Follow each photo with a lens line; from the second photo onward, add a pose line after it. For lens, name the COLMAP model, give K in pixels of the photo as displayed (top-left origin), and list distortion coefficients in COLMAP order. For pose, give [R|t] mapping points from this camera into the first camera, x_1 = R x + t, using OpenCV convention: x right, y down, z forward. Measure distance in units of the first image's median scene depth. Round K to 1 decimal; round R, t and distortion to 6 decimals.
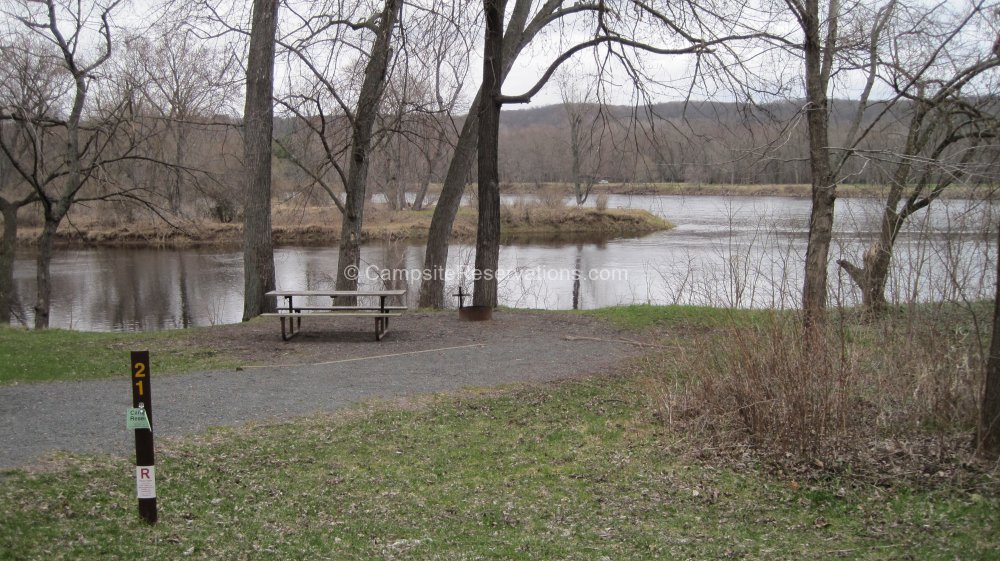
lens RADIAL K [[1025.0, 0, 498.2], [0, 1025.0, 265.2], [0, 0, 1]] dist [-0.176359, 0.128370]
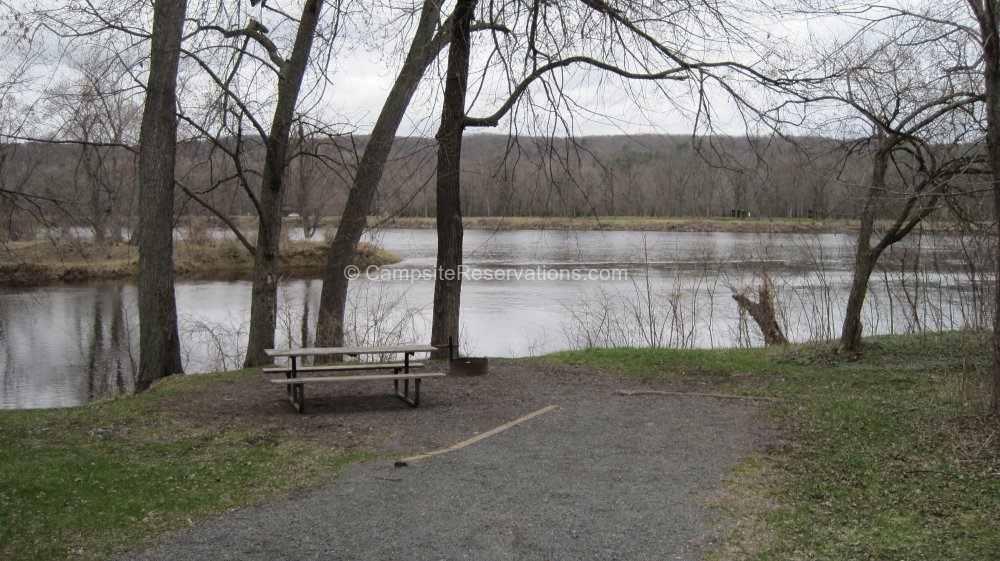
lens RADIAL K [[1025.0, 0, 498.2], [0, 1025.0, 265.2], [0, 0, 1]] dist [-0.176359, 0.128370]
pose [[0.949610, -0.009354, 0.313294, -0.249738], [0.019503, 0.999381, -0.029276, -0.011897], [-0.312826, 0.033911, 0.949205, 0.157508]]
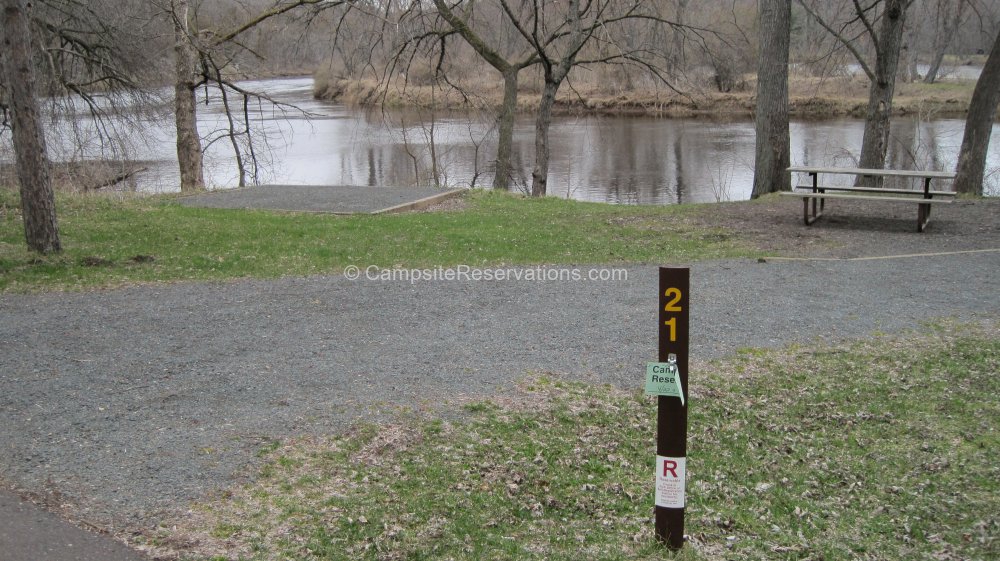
lens RADIAL K [[1025.0, 0, 498.2], [0, 1025.0, 265.2], [0, 0, 1]] dist [-0.176359, 0.128370]
pose [[0.888831, 0.077761, -0.451589, -0.044417], [-0.020524, 0.991263, 0.130294, 0.002149], [0.457776, -0.106541, 0.882661, 0.105314]]
